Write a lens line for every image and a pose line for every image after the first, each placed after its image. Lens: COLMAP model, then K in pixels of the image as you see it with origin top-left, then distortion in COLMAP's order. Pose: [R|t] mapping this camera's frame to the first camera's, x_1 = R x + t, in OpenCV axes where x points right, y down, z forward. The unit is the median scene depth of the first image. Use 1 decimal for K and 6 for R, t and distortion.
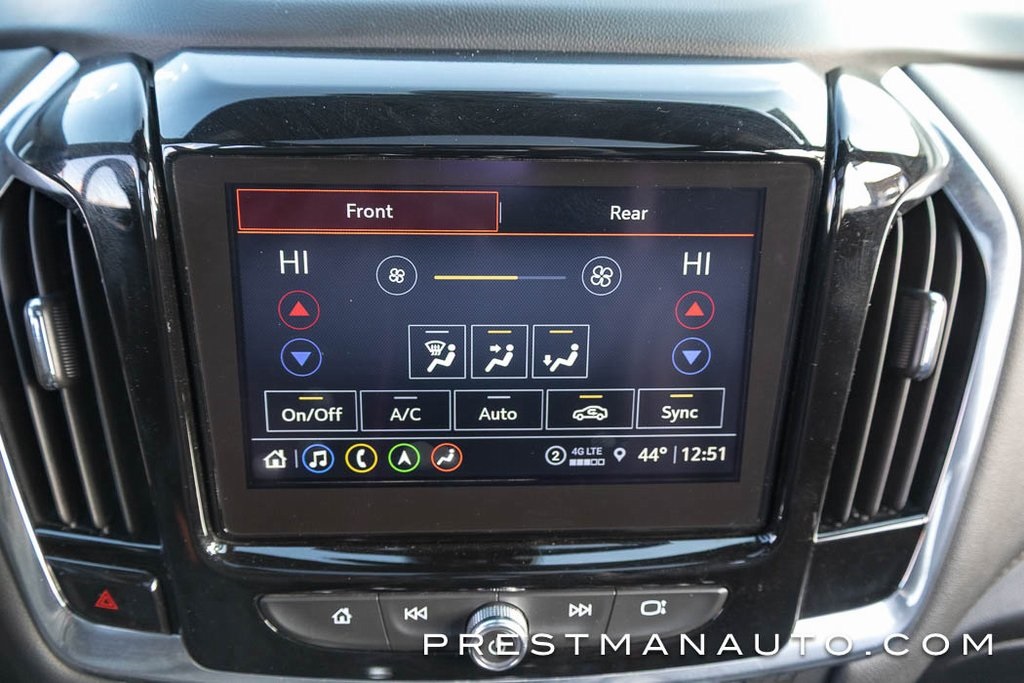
lens RADIAL K [[1004.8, 0, 534.9], [0, 1004.8, 331.2], [0, 0, 1]] dist [0.049358, 0.000000]
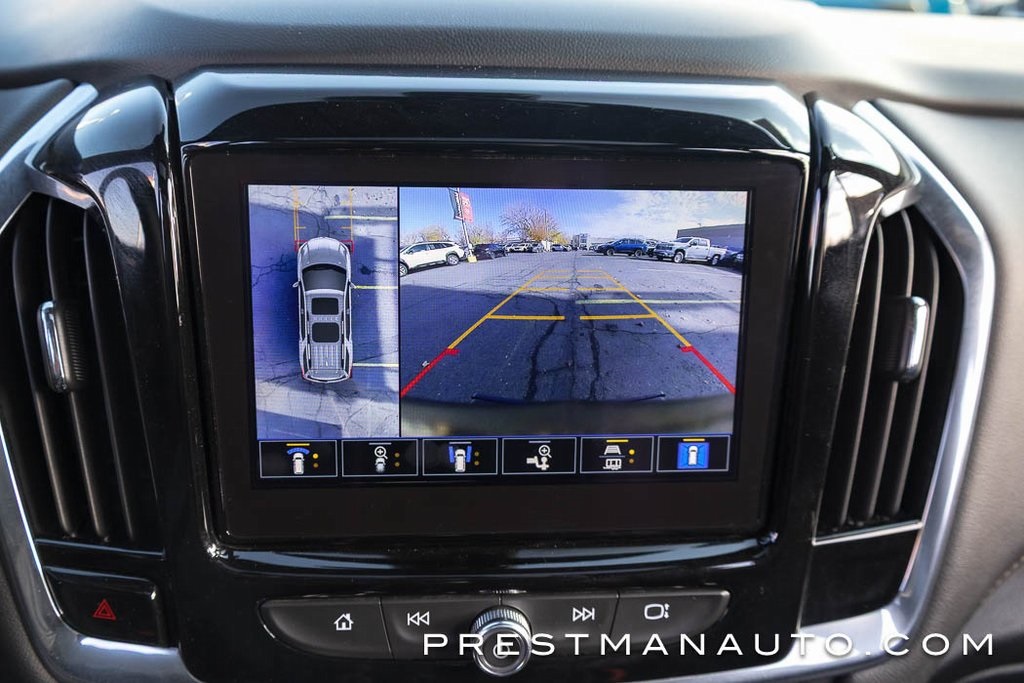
lens RADIAL K [[961.3, 0, 519.4], [0, 961.3, 336.0], [0, 0, 1]] dist [0.041735, 0.000000]
pose [[0.999762, -0.008915, 0.019923, -0.035268], [0.011295, 0.992373, -0.122753, 0.122291], [-0.018676, 0.122949, 0.992237, 0.023620]]
